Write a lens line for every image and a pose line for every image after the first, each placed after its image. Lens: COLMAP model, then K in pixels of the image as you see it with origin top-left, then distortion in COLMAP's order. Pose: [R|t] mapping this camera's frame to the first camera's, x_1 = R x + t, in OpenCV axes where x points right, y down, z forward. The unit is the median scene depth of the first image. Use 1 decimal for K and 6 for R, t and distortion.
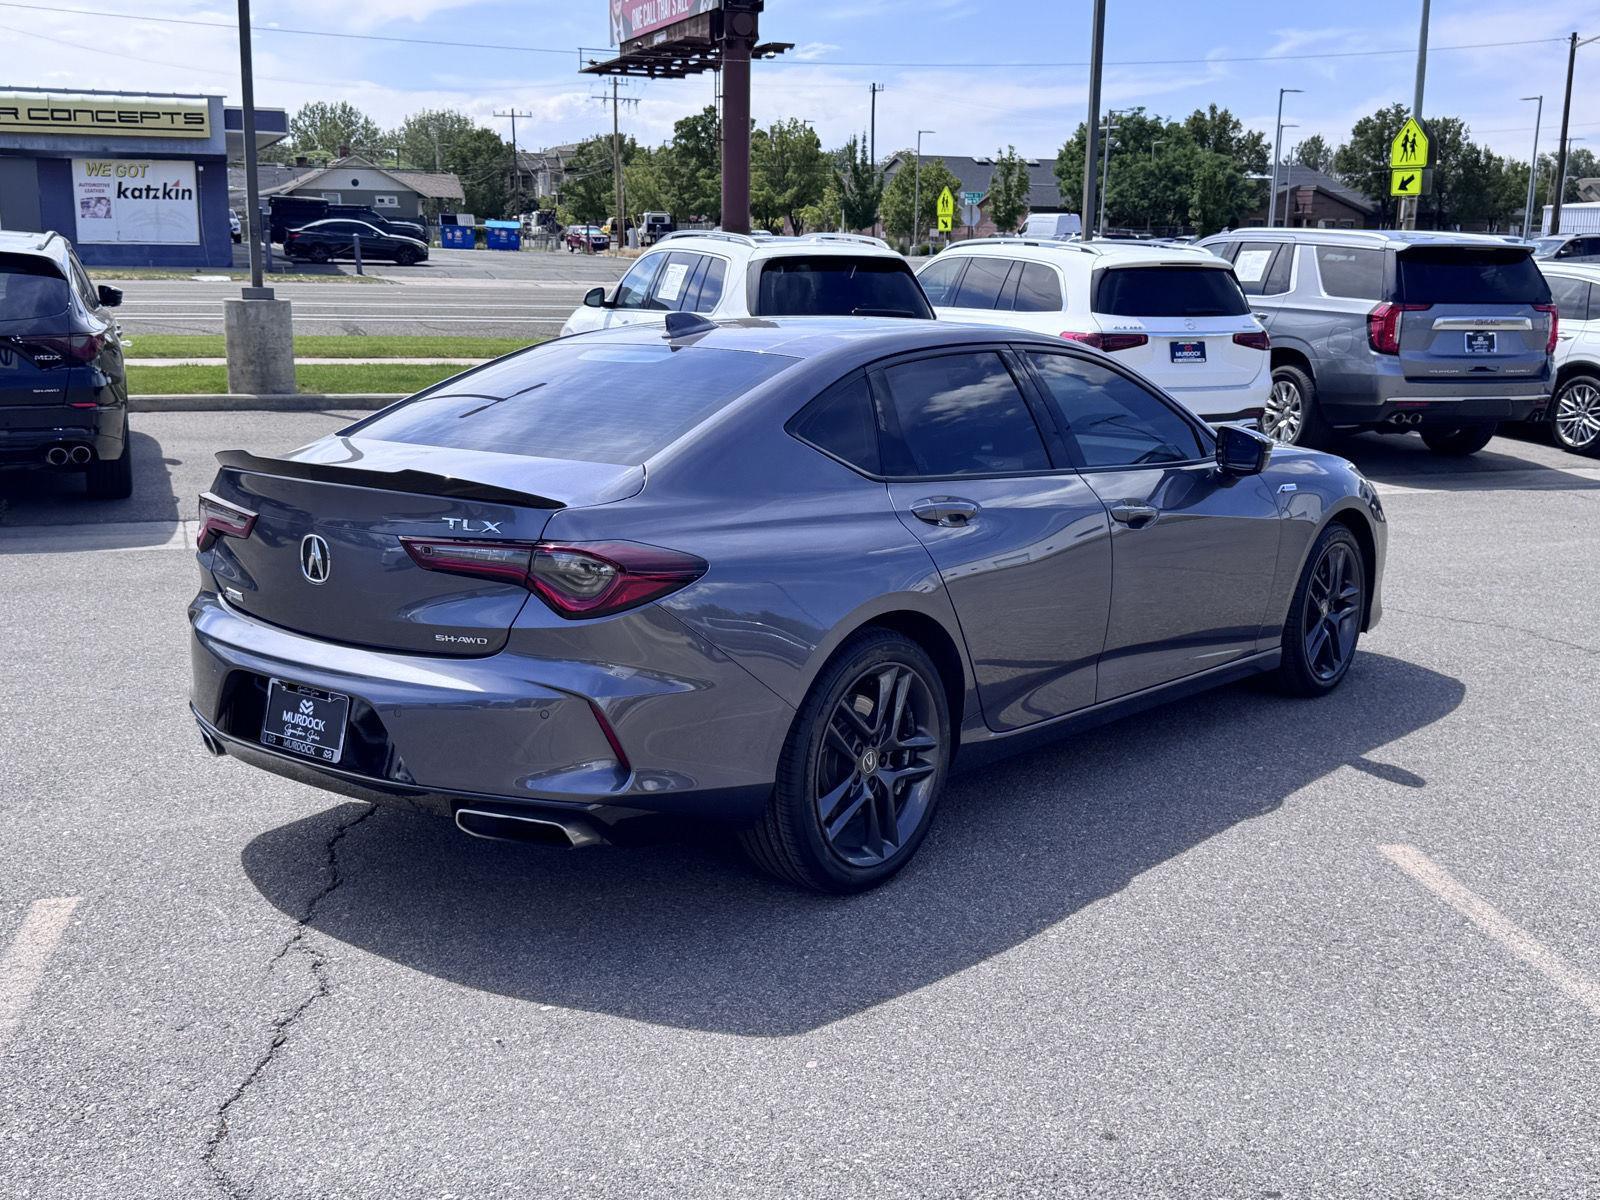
lens RADIAL K [[1657.6, 0, 805.3], [0, 1657.6, 633.1], [0, 0, 1]] dist [0.161143, -0.334868]
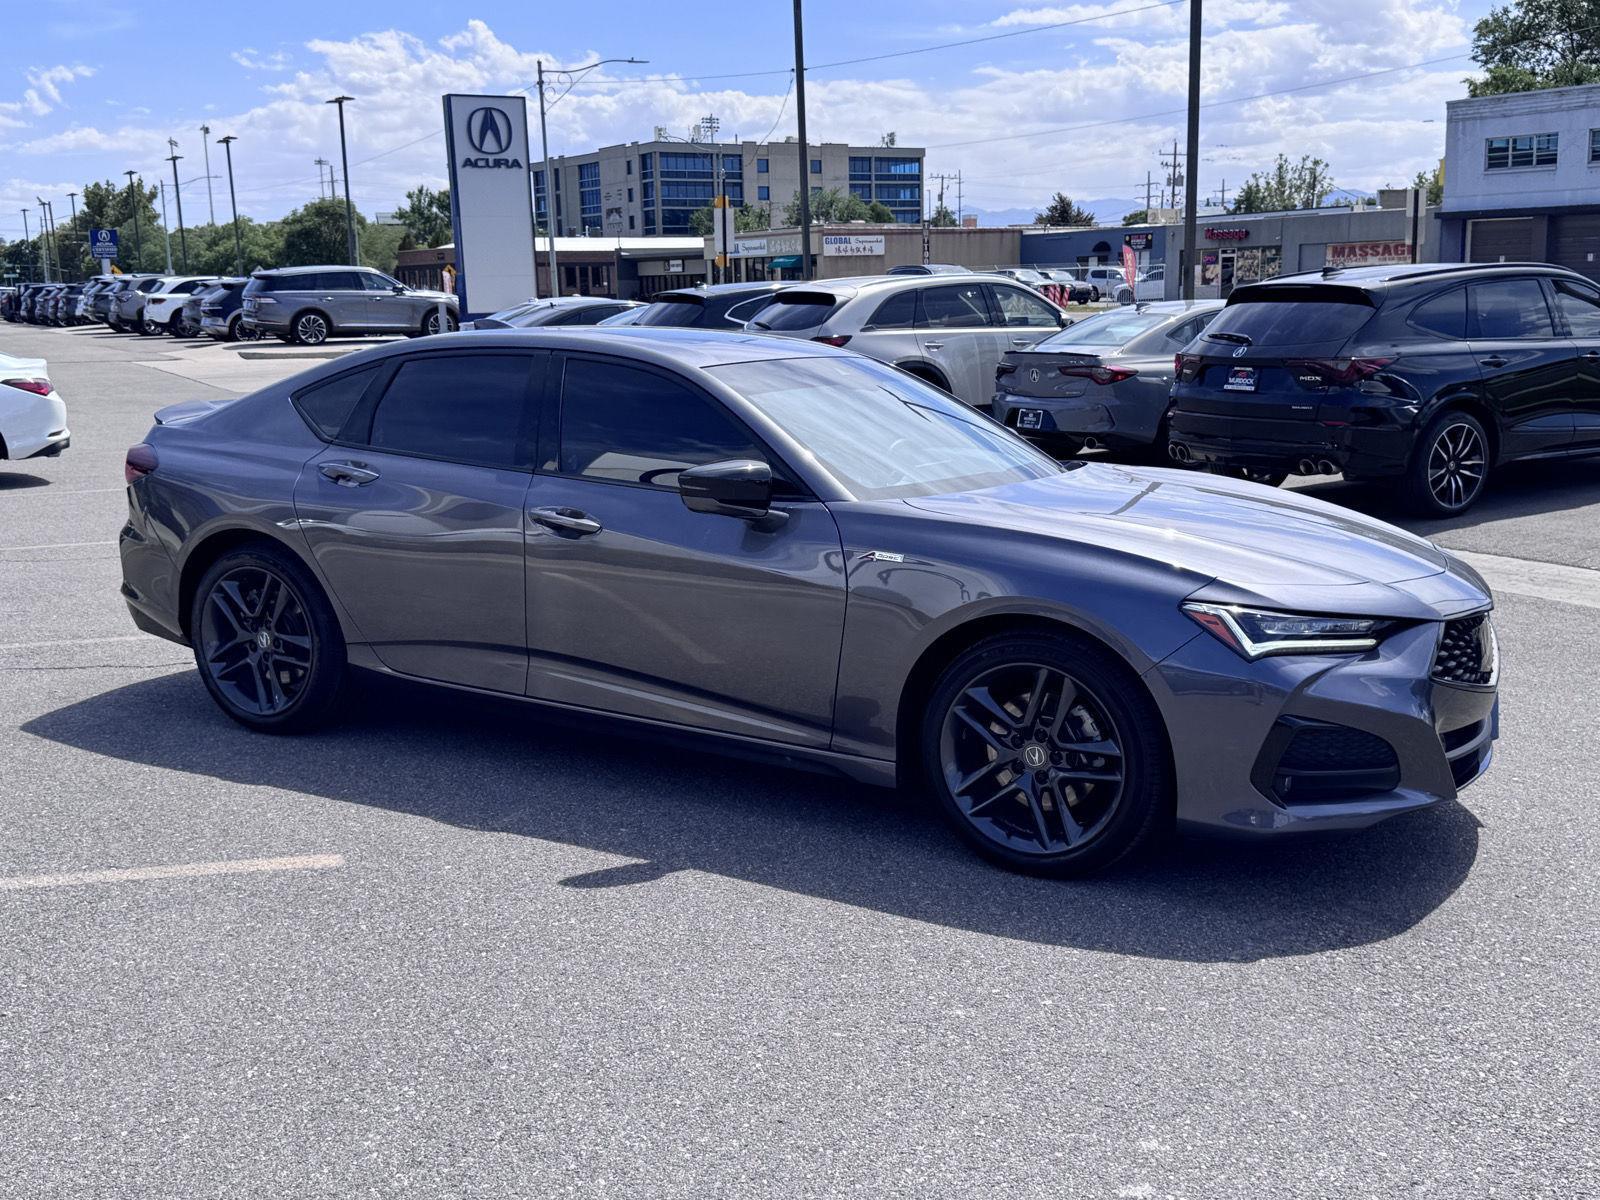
lens RADIAL K [[1657.6, 0, 805.3], [0, 1657.6, 633.1], [0, 0, 1]] dist [0.161143, -0.334868]
pose [[0.168793, 0.179937, -0.969088, 0.295161], [-0.204072, 0.968271, 0.144241, -0.044524], [0.964294, 0.173417, 0.200158, 0.232468]]
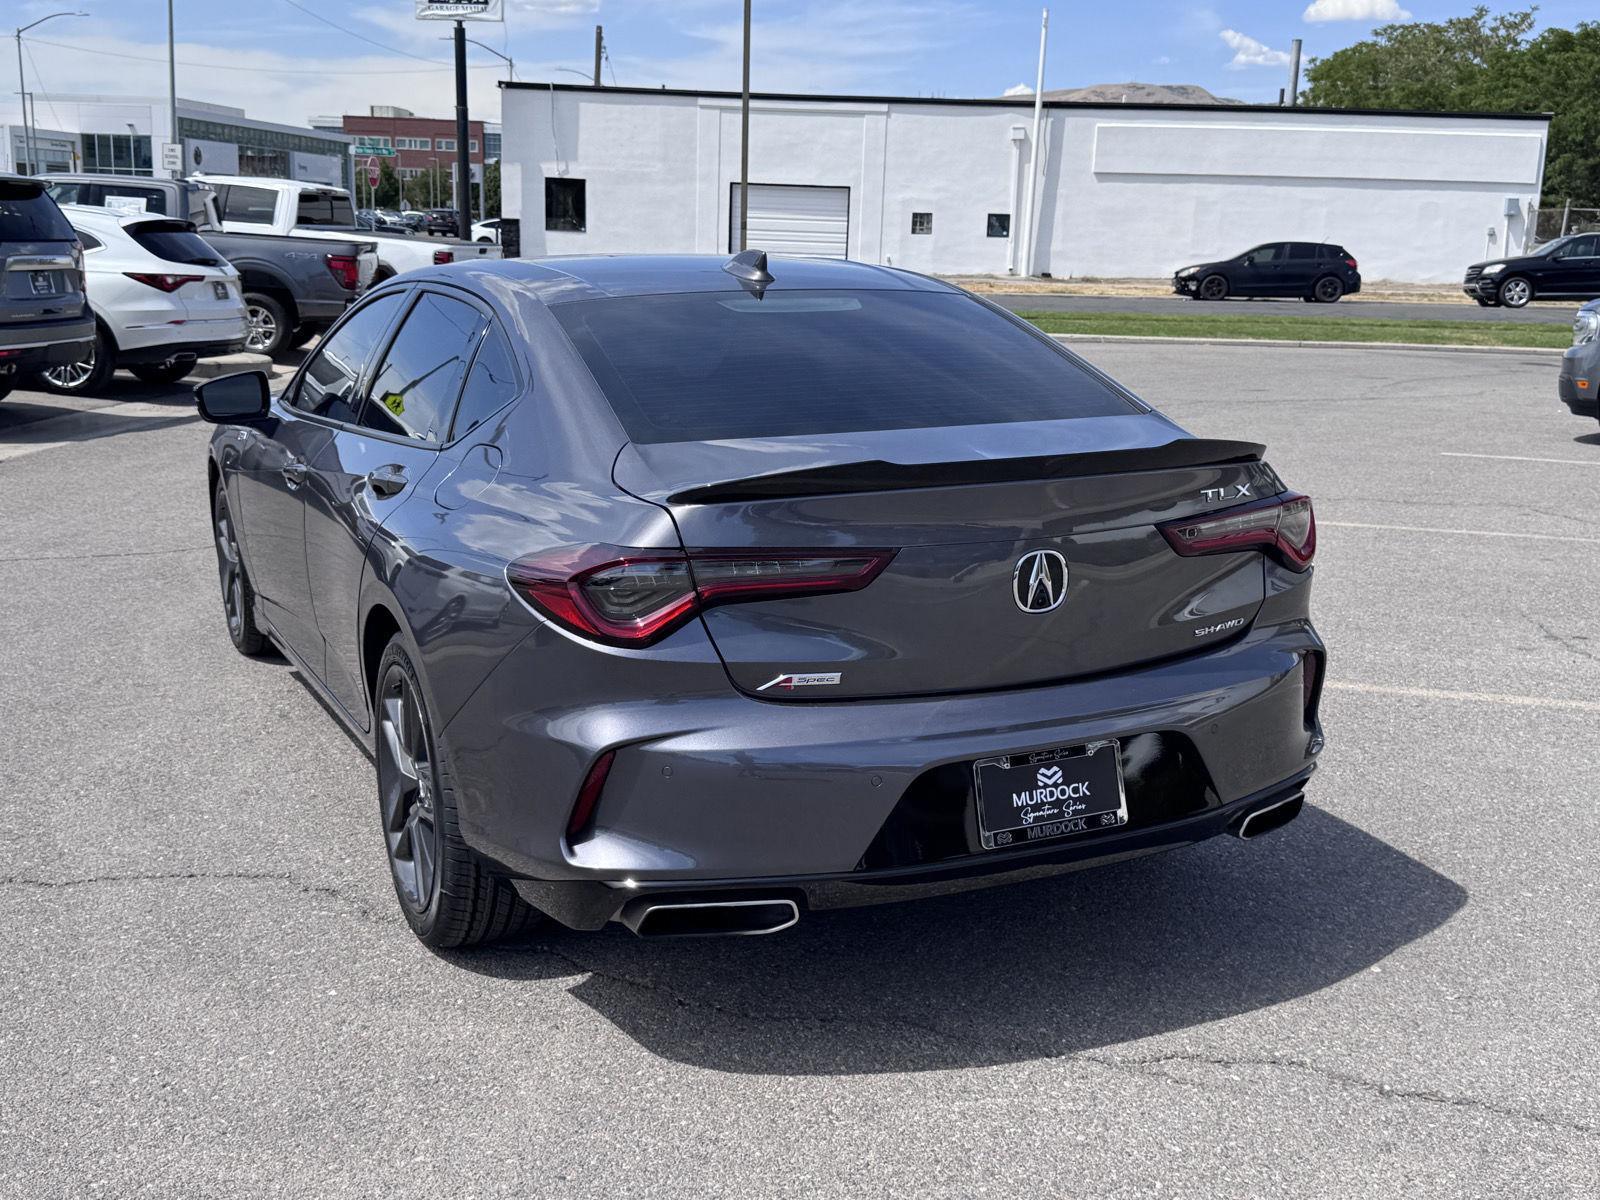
lens RADIAL K [[1657.6, 0, 805.3], [0, 1657.6, 633.1], [0, 0, 1]] dist [0.161143, -0.334868]
pose [[0.428836, -0.217238, 0.876874, -0.187799], [0.187062, 0.970972, 0.149067, -0.028802], [-0.883803, 0.100105, 0.457024, 0.140992]]
